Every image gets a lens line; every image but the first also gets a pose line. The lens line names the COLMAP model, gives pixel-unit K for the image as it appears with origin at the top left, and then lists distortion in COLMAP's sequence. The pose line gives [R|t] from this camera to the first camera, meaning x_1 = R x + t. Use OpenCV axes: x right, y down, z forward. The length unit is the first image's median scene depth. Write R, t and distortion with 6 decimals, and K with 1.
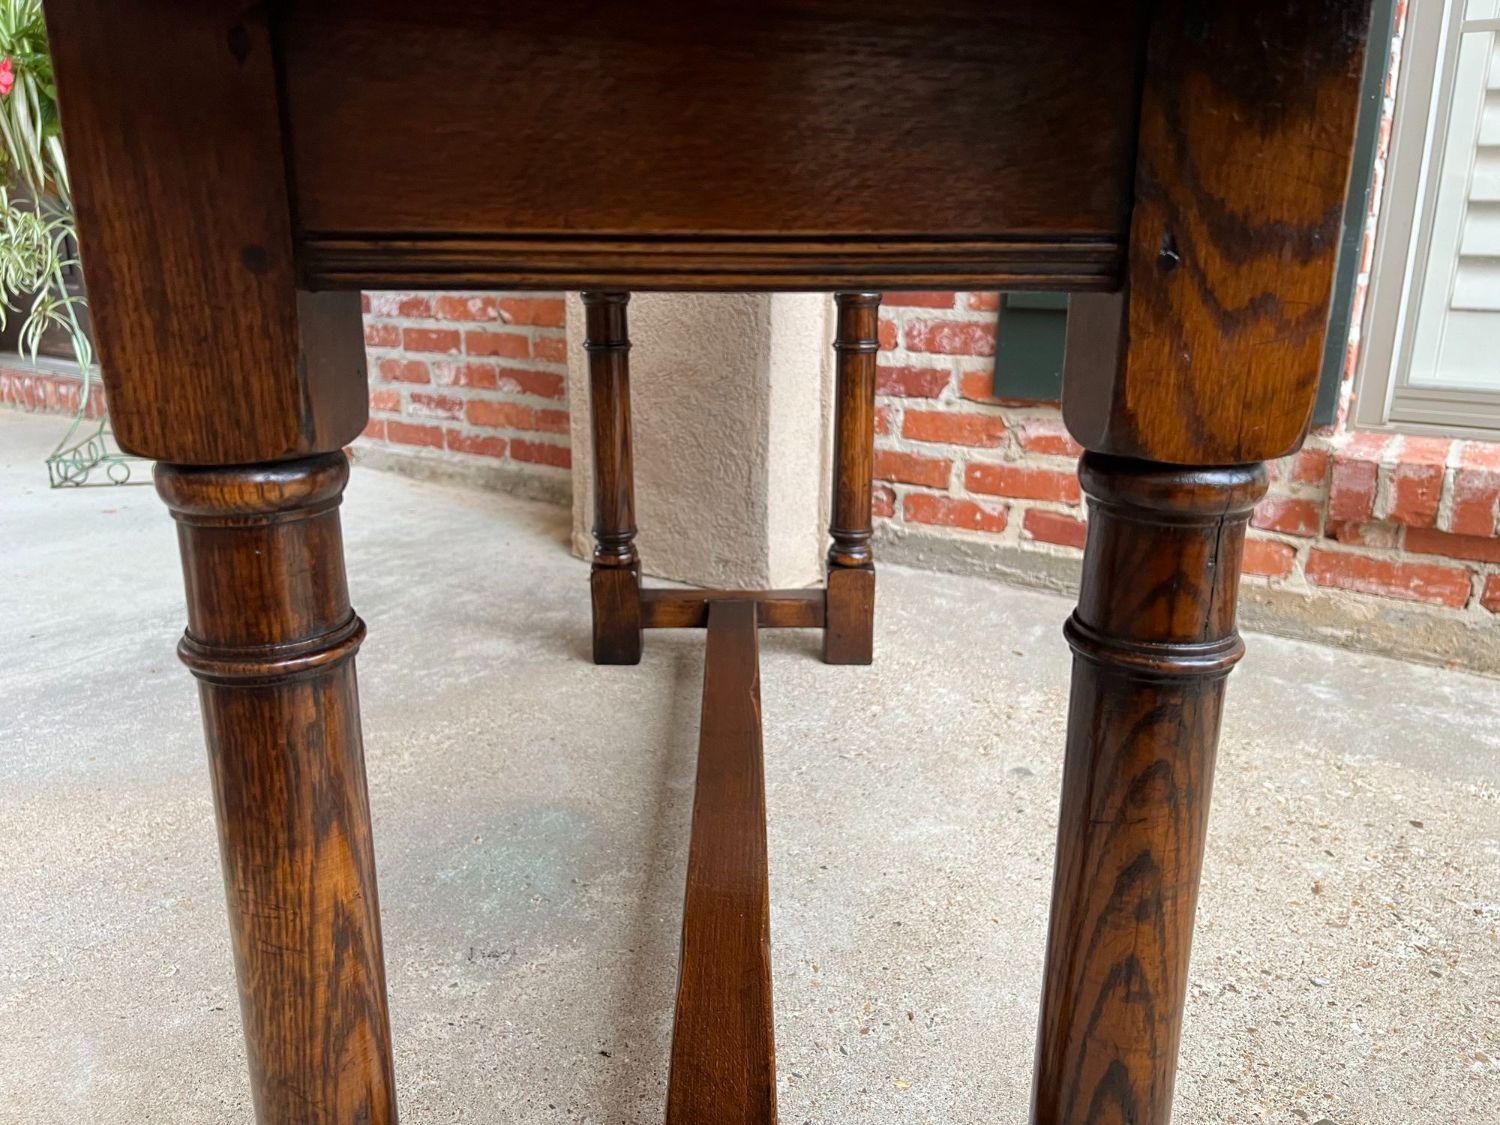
lens RADIAL K [[1130.2, 0, 743.9], [0, 1130.2, 565.8], [0, 0, 1]] dist [0.046915, -0.057972]
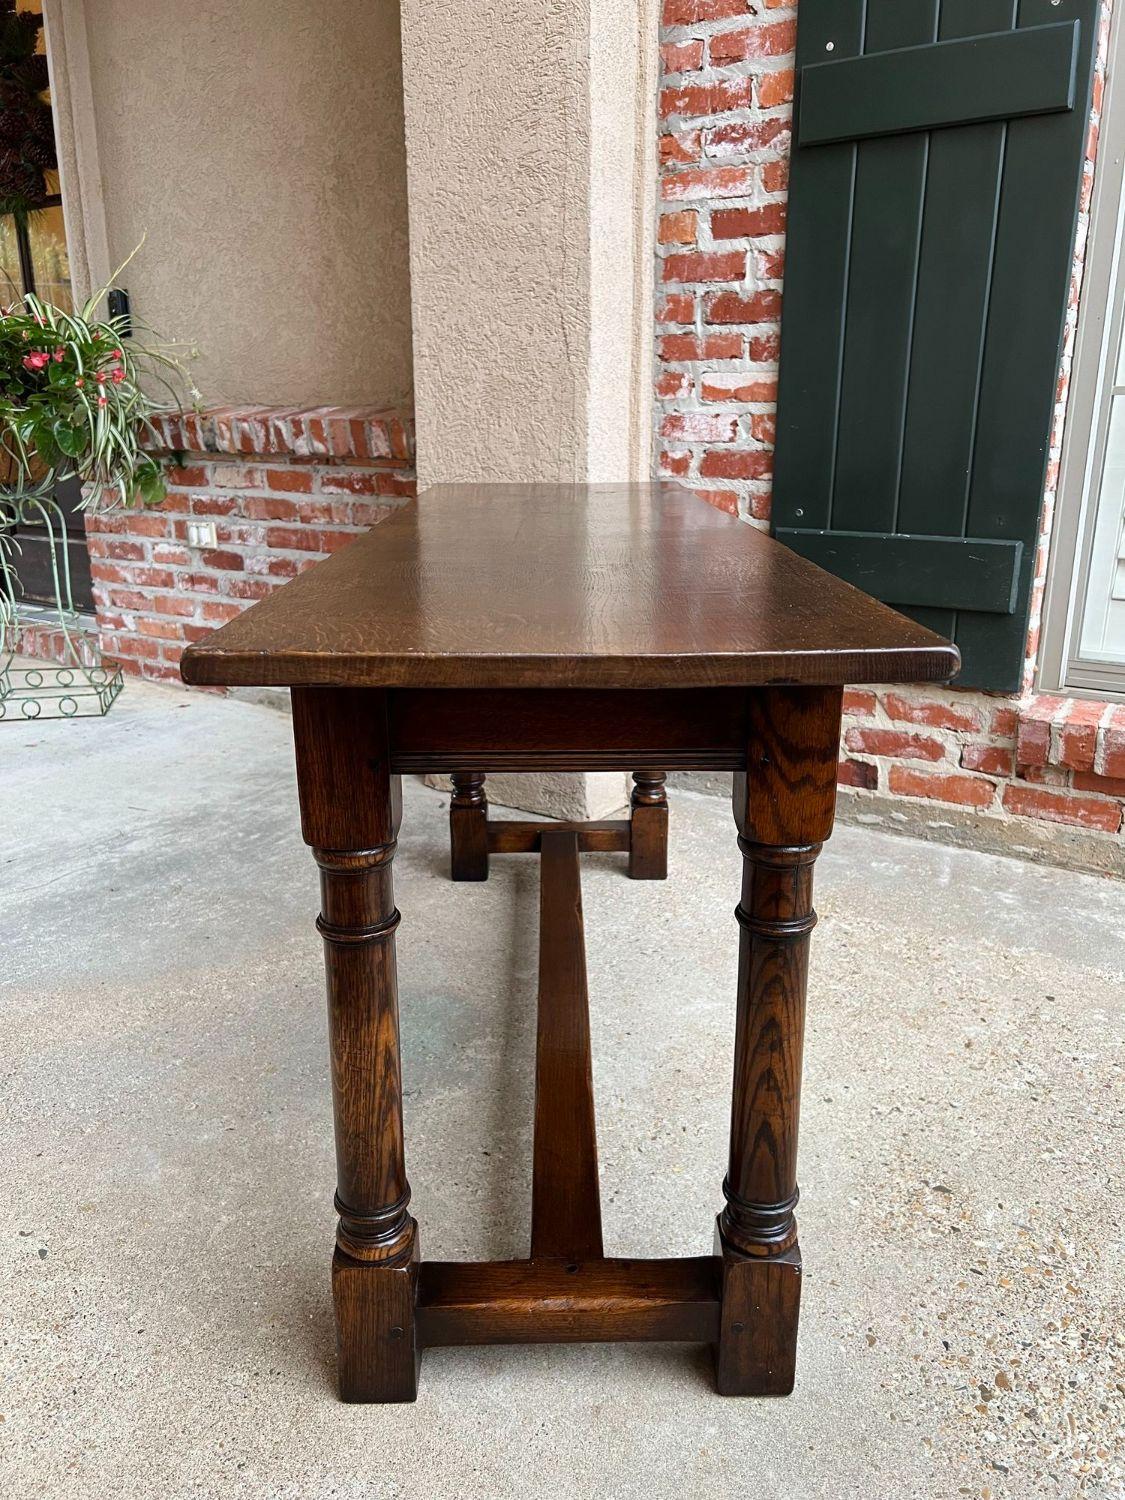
lens RADIAL K [[1127.5, 0, 567.6], [0, 1127.5, 750.8], [0, 0, 1]] dist [0.020797, -0.012870]
pose [[0.999920, -0.008506, 0.009411, -0.010778], [0.008447, 0.999944, 0.006335, -0.065683], [-0.009464, -0.006255, 0.999936, -0.274334]]
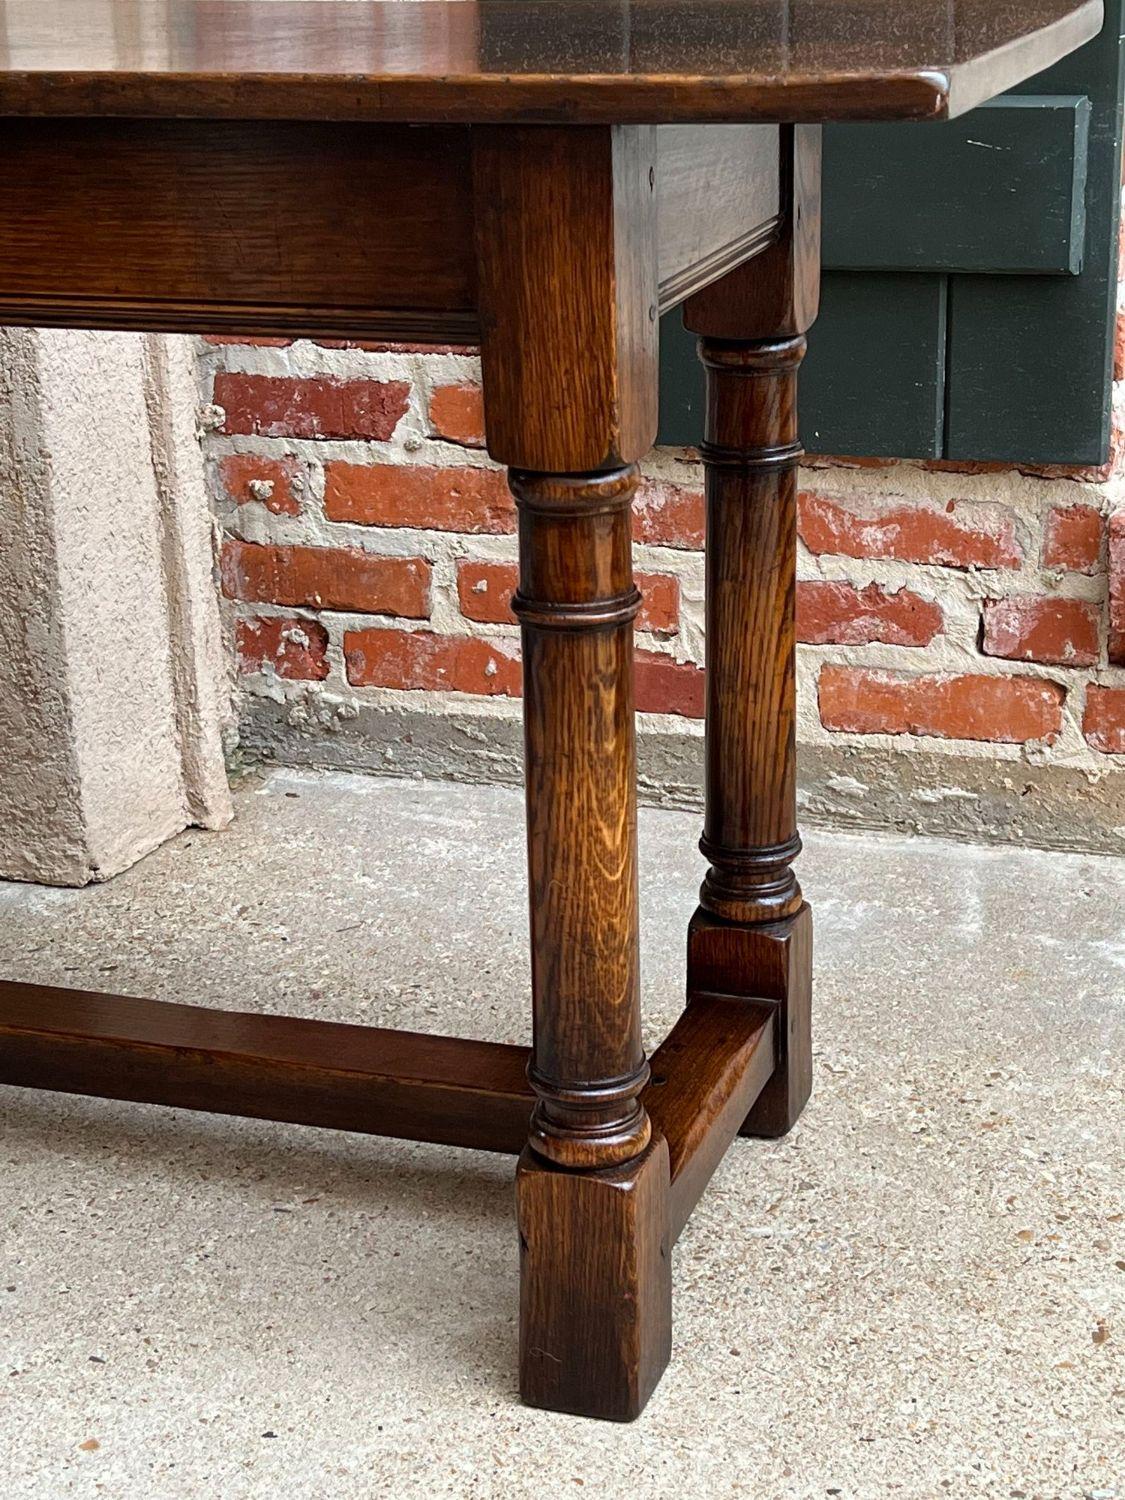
lens RADIAL K [[2591.4, 0, 558.7], [0, 2591.4, 766.2], [0, 0, 1]] dist [0.270246, -1.126056]
pose [[0.971218, -0.108486, 0.212053, -0.017814], [0.098275, 0.993459, 0.058149, -0.074226], [-0.216974, -0.035636, 0.975527, -0.165583]]
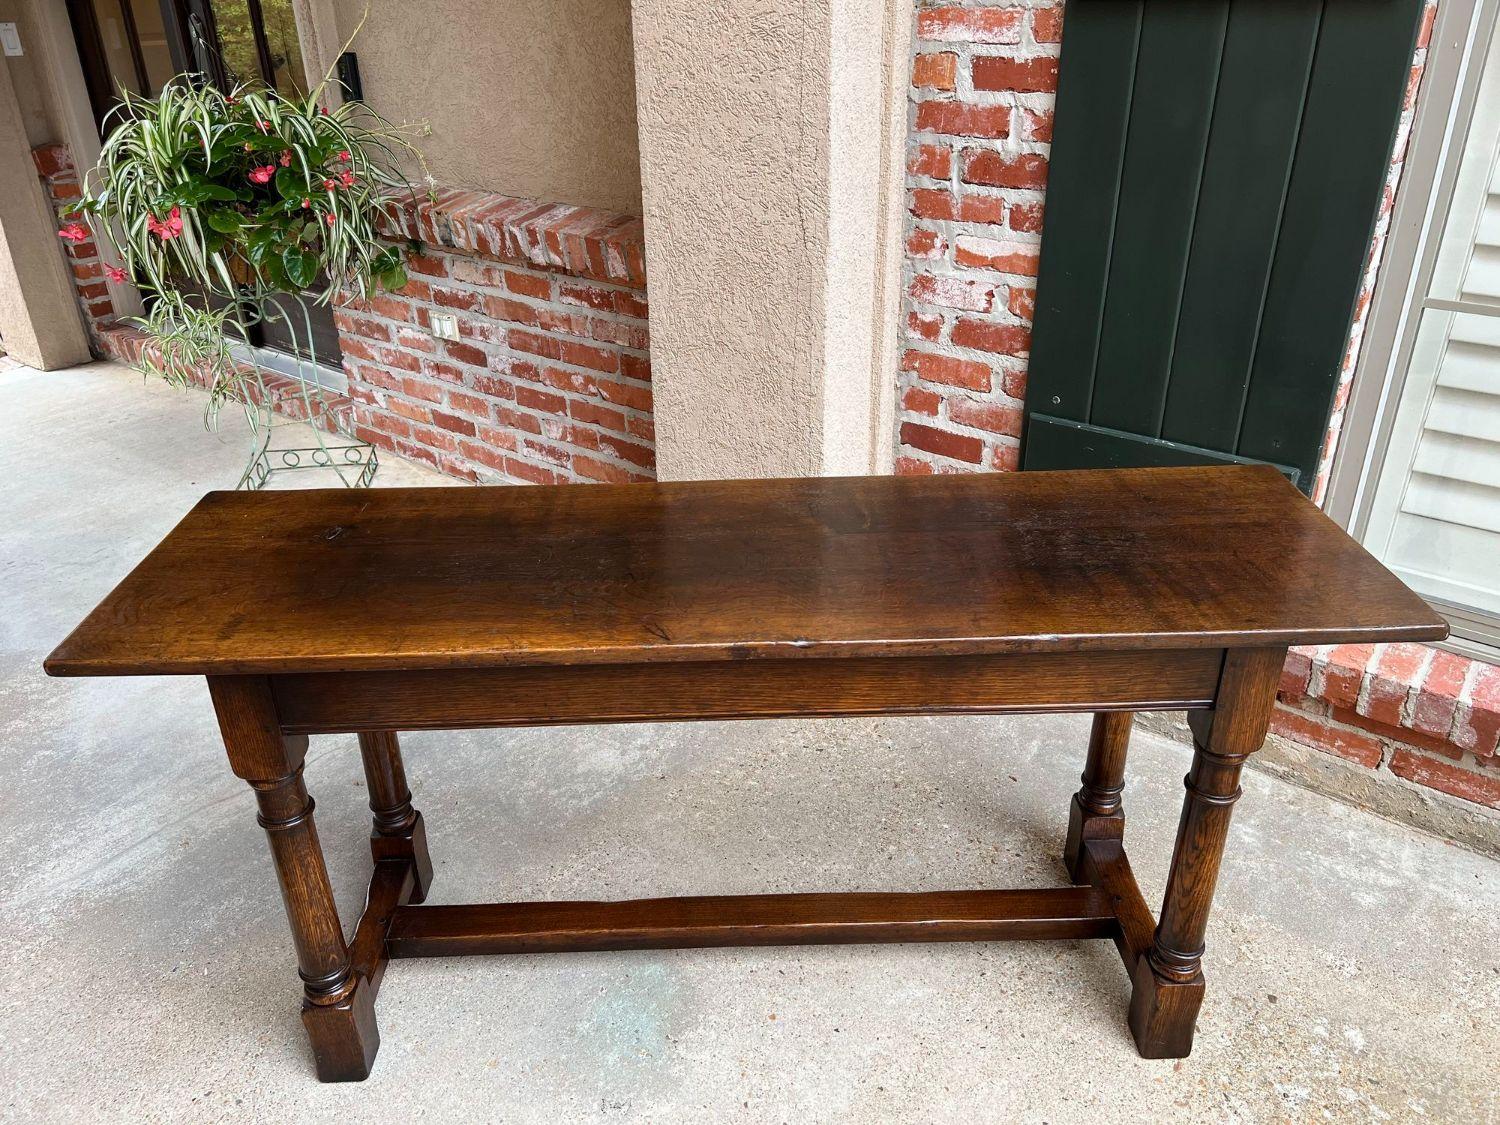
lens RADIAL K [[1123.2, 0, 743.7], [0, 1123.2, 567.8], [0, 0, 1]] dist [0.042684, -0.046817]
pose [[0.996496, 0.012493, -0.082700, 0.042022], [0.003978, 0.980584, 0.196061, -0.395437], [0.083544, -0.195703, 0.977098, -0.207148]]
